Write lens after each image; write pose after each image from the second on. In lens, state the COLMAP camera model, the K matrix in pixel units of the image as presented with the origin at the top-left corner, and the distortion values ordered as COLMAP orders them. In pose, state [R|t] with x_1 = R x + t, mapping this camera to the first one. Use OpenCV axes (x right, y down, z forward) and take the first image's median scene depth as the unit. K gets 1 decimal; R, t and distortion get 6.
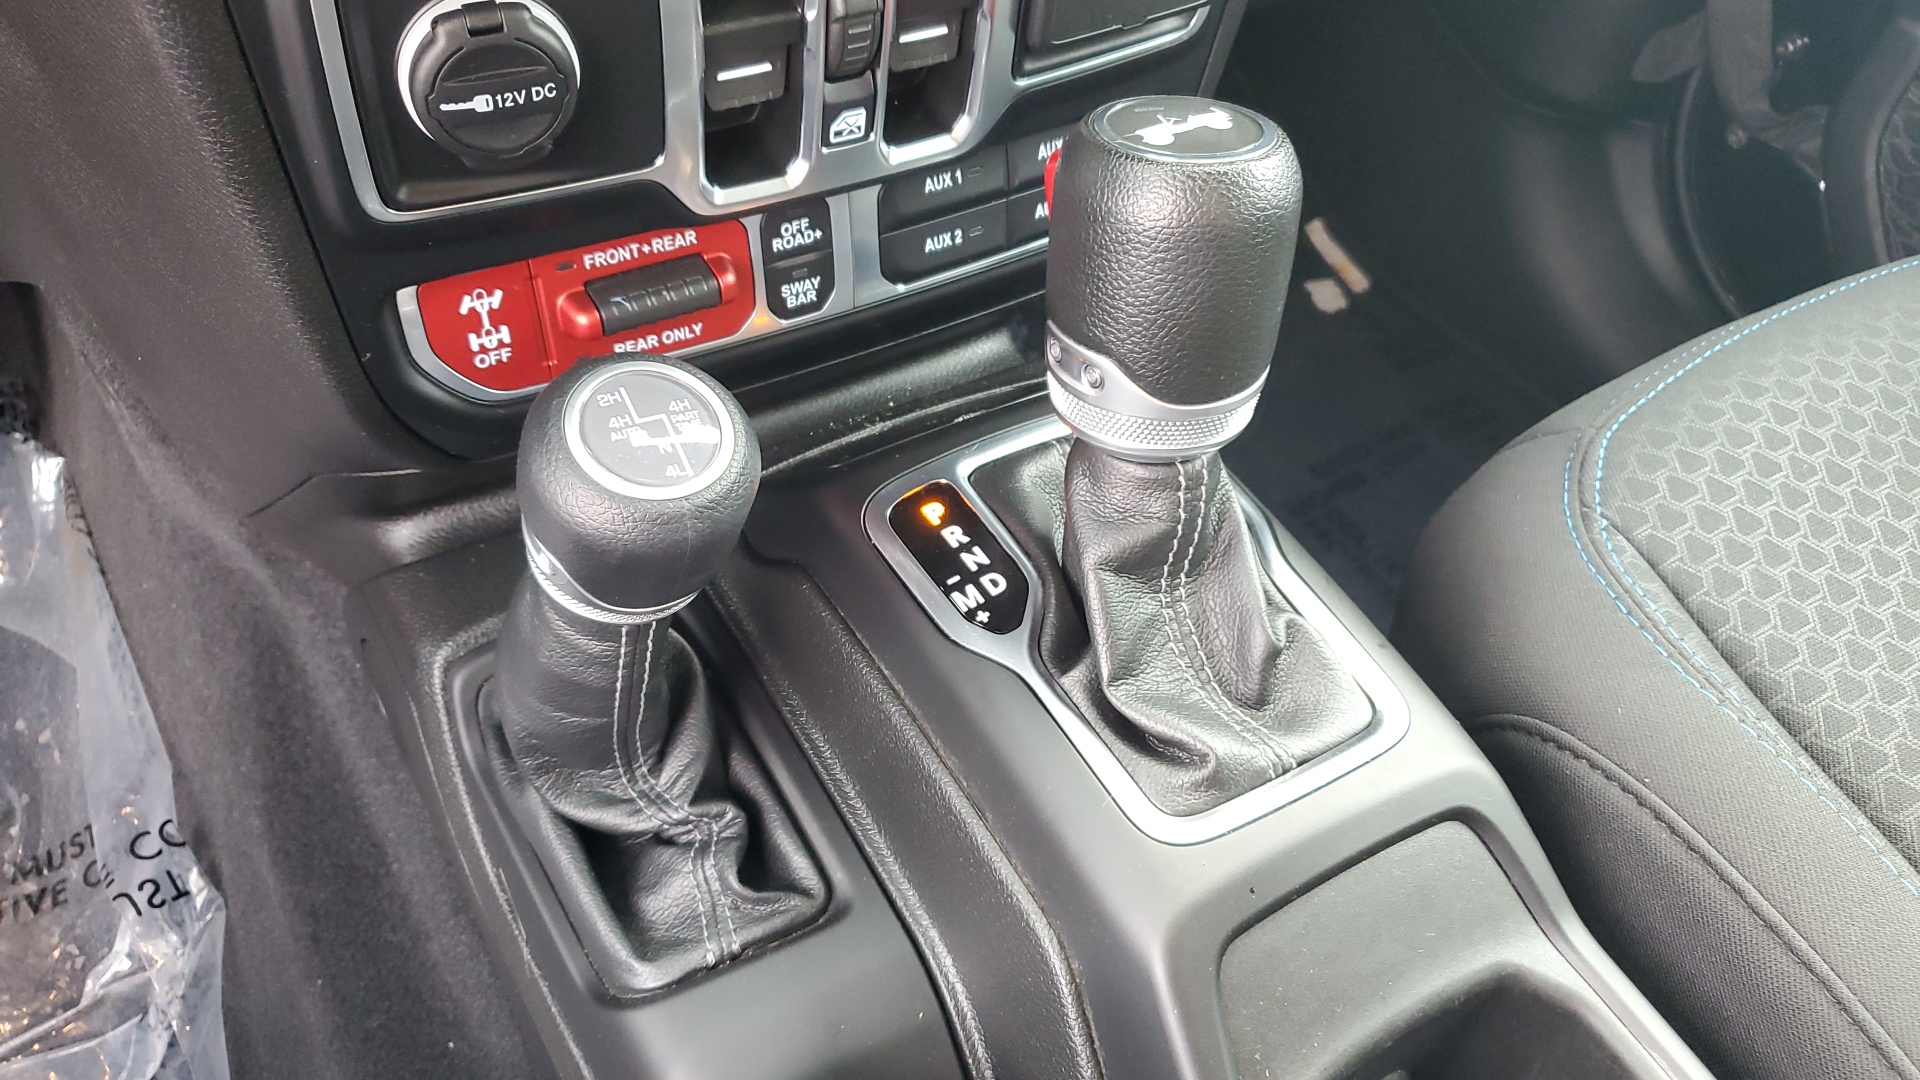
lens RADIAL K [[1486.1, 0, 961.1], [0, 1486.1, 554.0], [0, 0, 1]] dist [0.001766, -0.004113]
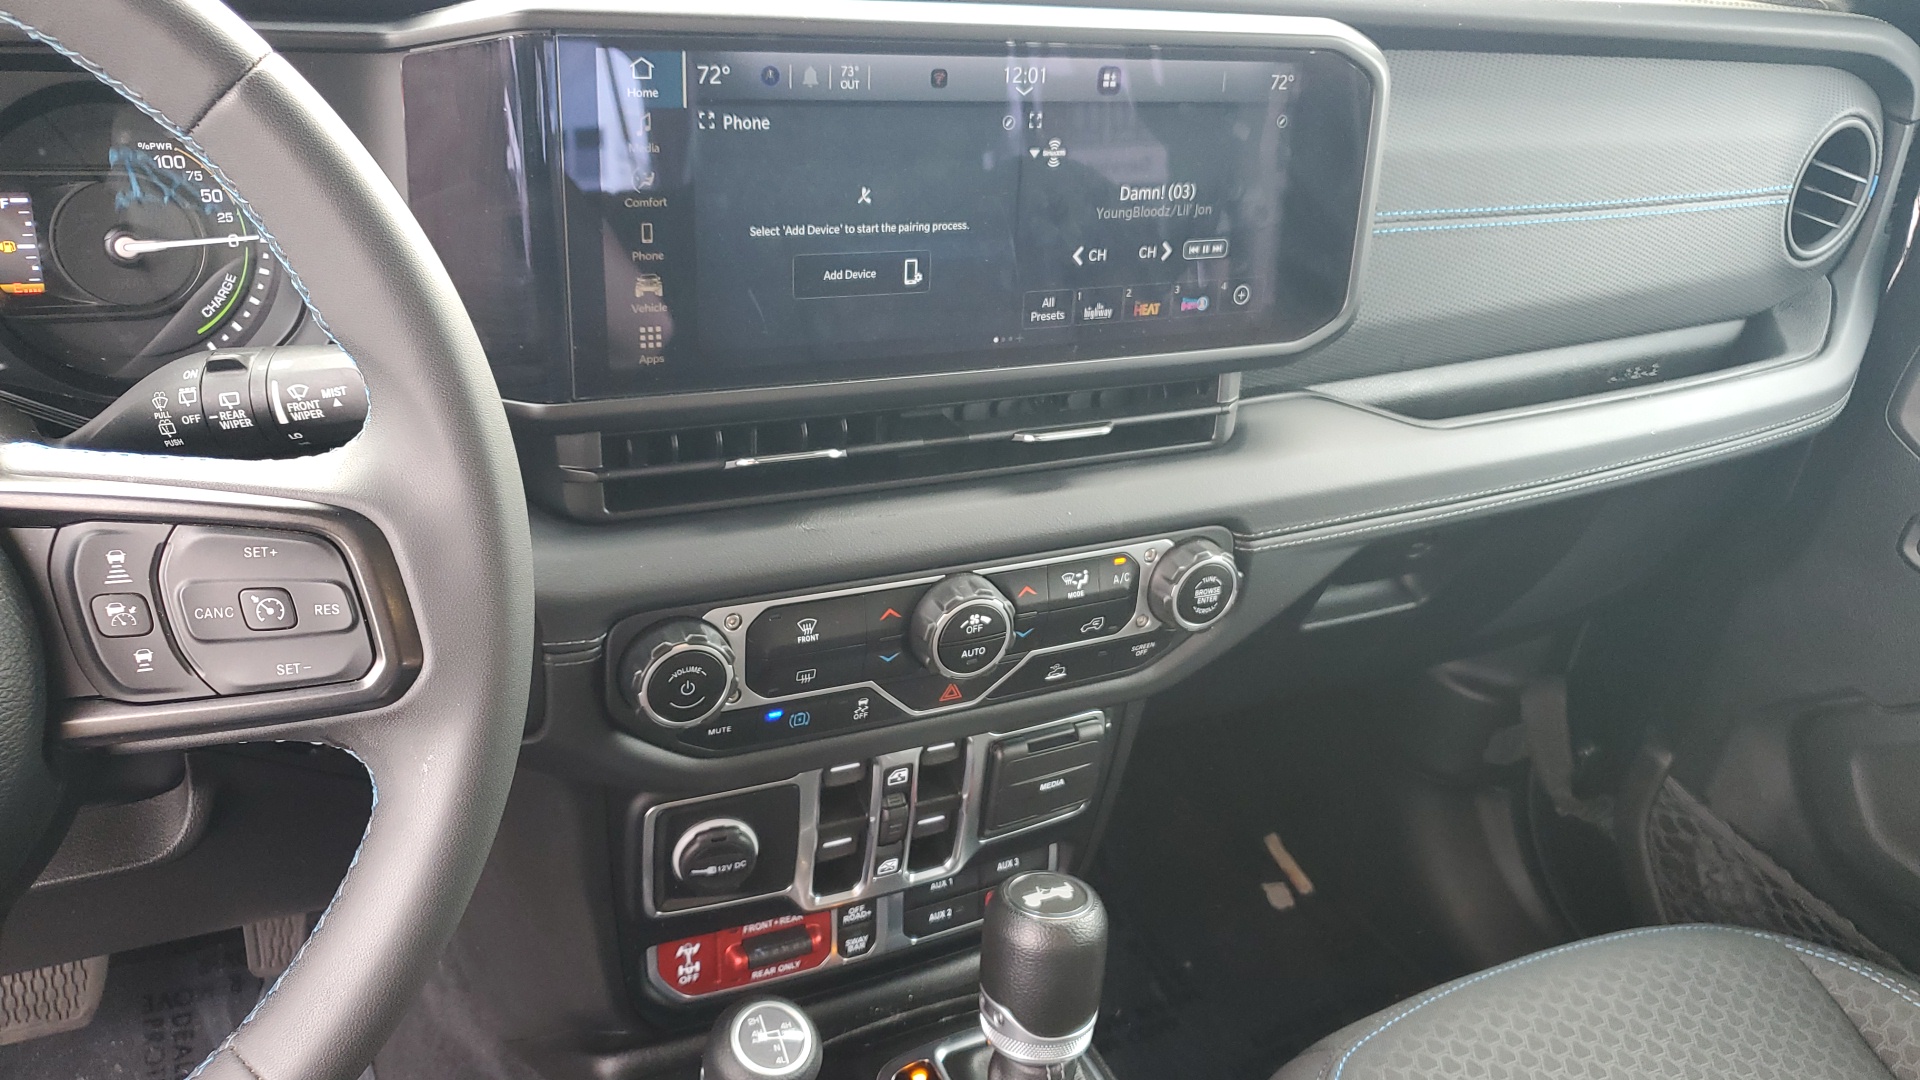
lens RADIAL K [[1506.2, 0, 970.4], [0, 1506.2, 537.4], [0, 0, 1]] dist [0.010286, -0.002443]
pose [[0.996575, 0.054274, -0.062388, 0.123531], [-0.071761, 0.942510, -0.326383, -0.058507], [0.041087, 0.329742, 0.943177, -0.930456]]
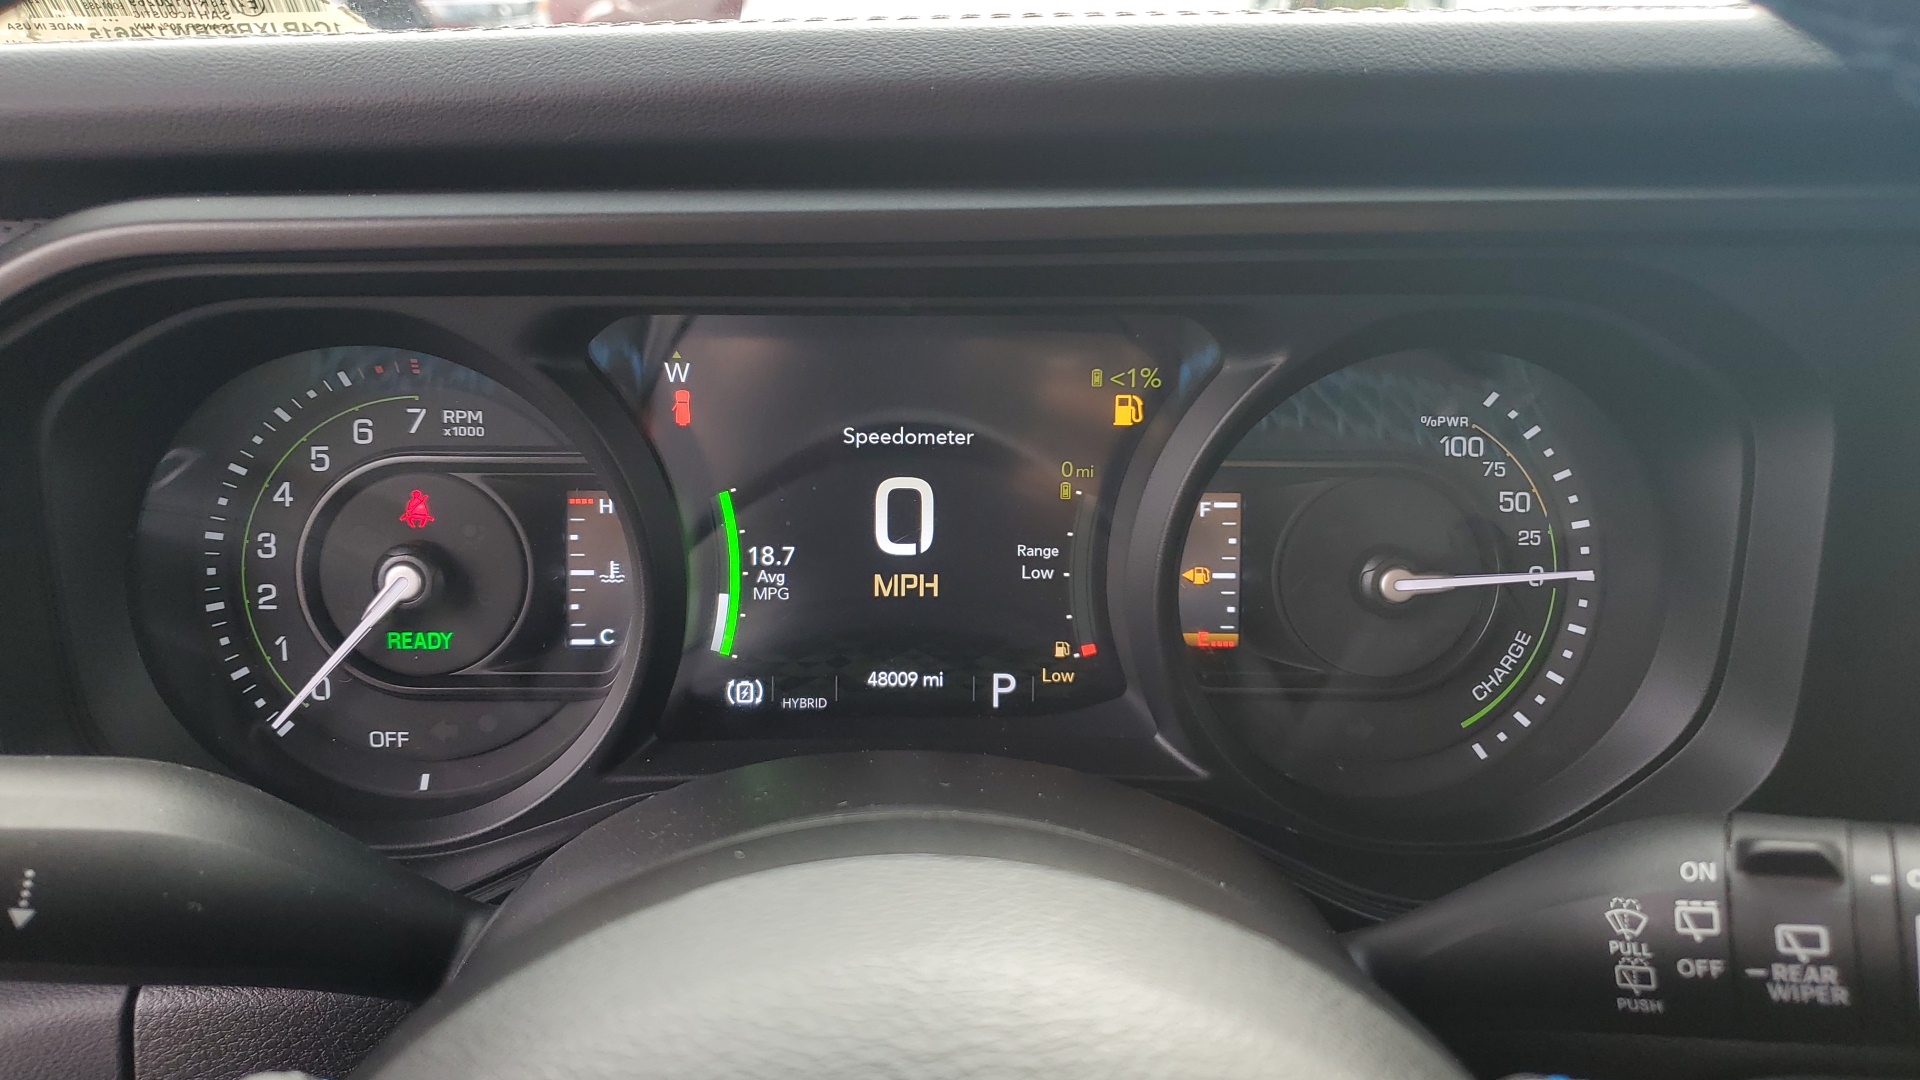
lens RADIAL K [[1545.0, 0, 942.7], [0, 1545.0, 537.7], [0, 0, 1]] dist [0.049832, -0.003838]
pose [[0.858695, 0.071176, -0.507520, -0.527390], [-0.311971, 0.858279, -0.407470, -0.301891], [0.406591, 0.508224, 0.759205, -0.506908]]
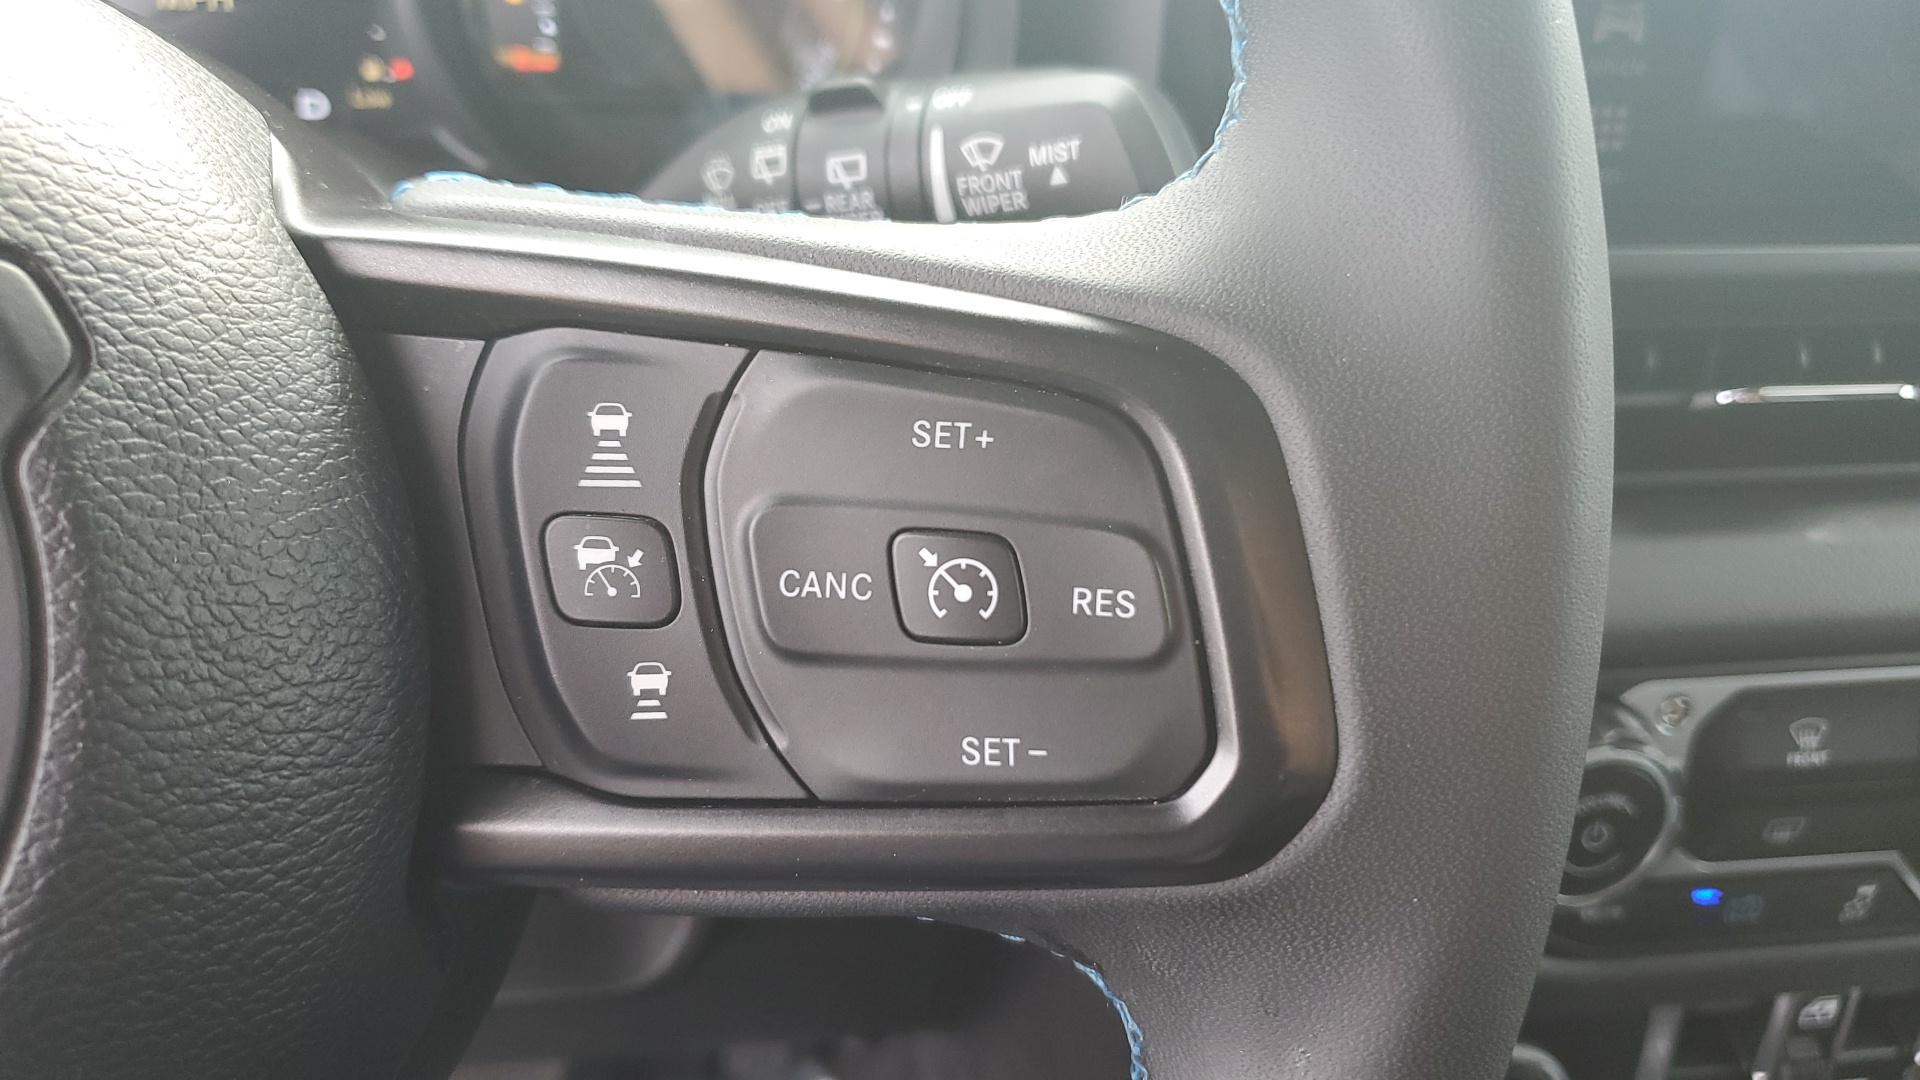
lens RADIAL K [[1526.1, 0, 960.0], [0, 1526.1, 540.0], [0, 0, 1]] dist [-0.000929, 0.001134]
pose [[0.925238, 0.125674, -0.357967, -0.266669], [-0.244612, 0.918843, -0.309664, -0.201330], [0.289999, 0.374077, 0.880890, -0.325462]]
